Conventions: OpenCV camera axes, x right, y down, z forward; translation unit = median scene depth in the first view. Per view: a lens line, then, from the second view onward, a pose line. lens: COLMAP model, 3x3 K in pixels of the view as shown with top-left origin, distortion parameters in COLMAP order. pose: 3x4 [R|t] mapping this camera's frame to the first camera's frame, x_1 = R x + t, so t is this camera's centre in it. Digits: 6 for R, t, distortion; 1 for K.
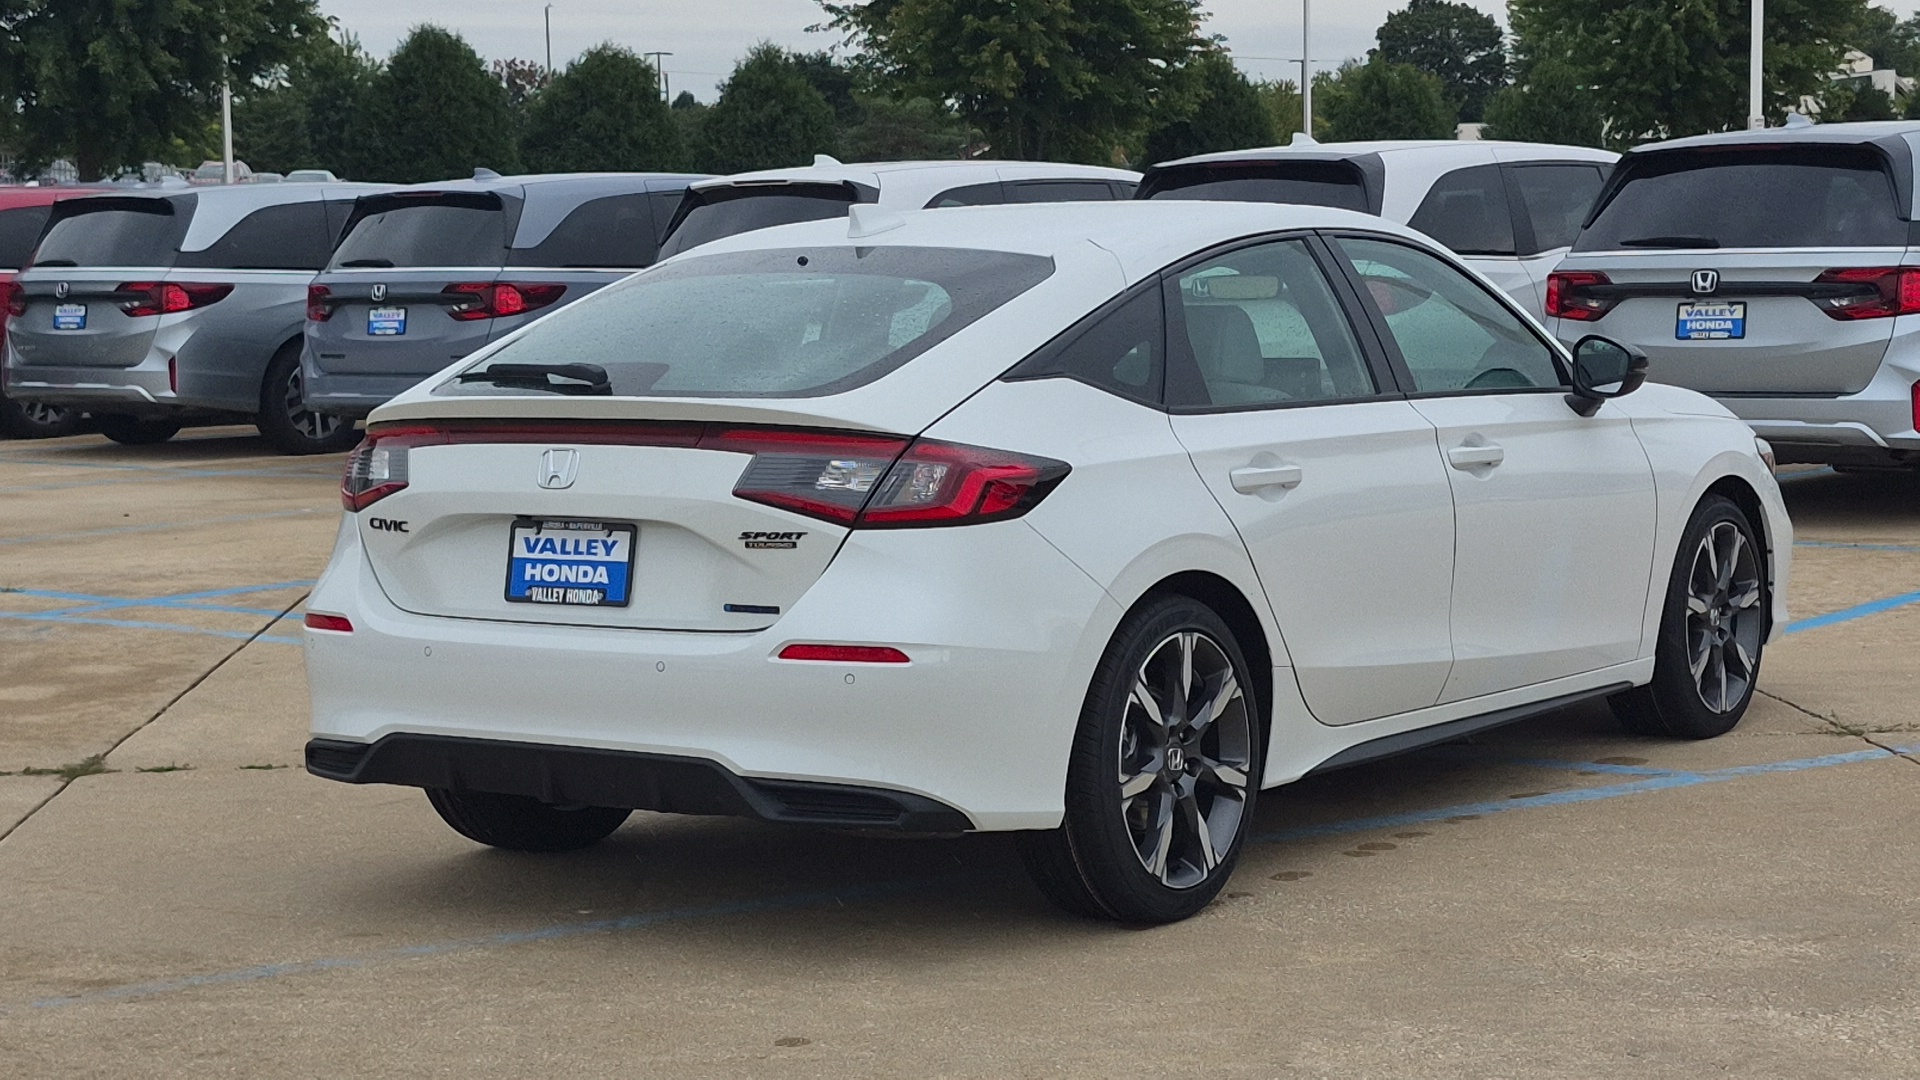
lens RADIAL K [[3334.0, 0, 948.3], [0, 3334.0, 549.5], [0, 0, 1]] dist [0.108625, 0.000000]
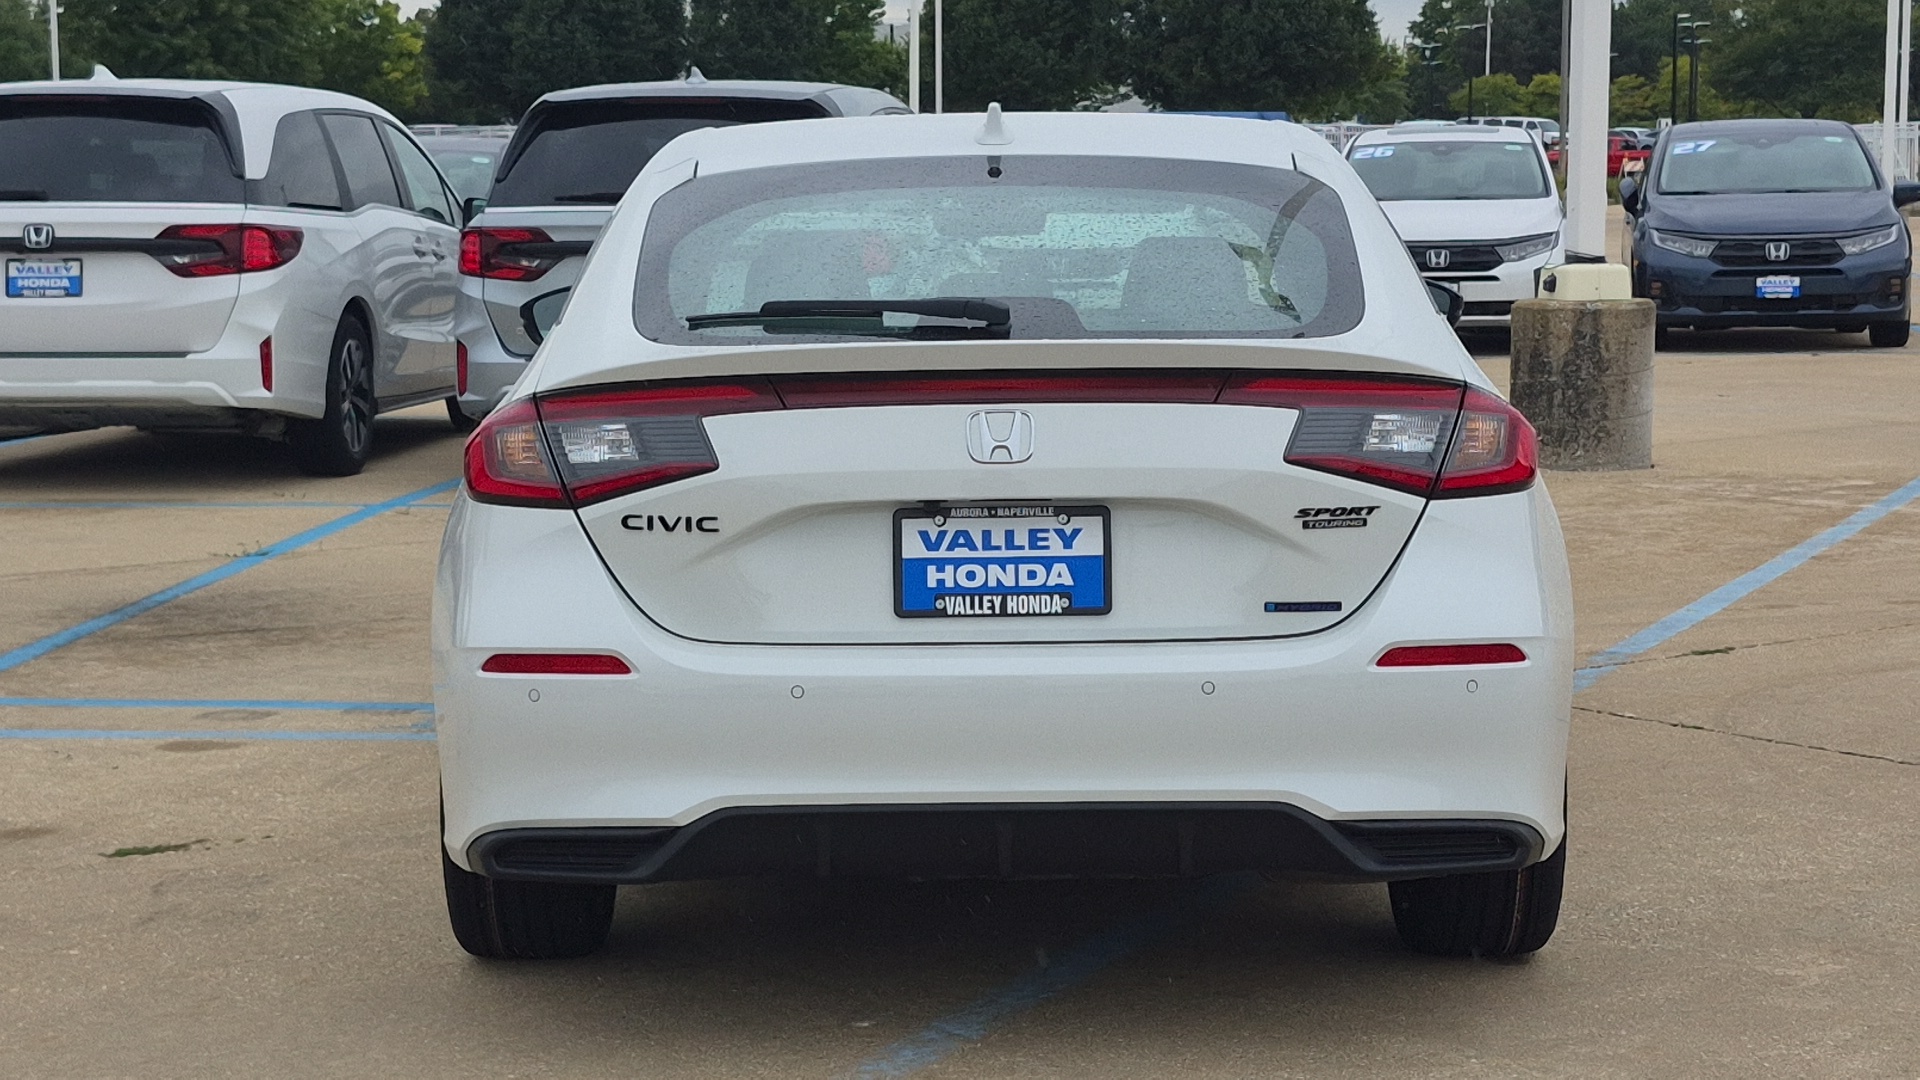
lens RADIAL K [[3334.0, 0, 1042.2], [0, 3334.0, 494.8], [0, 0, 1]] dist [0.108625, 0.000000]
pose [[0.835445, -0.039842, 0.548127, -0.518400], [0.042502, 0.999066, 0.007839, -0.016552], [-0.547927, 0.016748, 0.836358, 0.362372]]
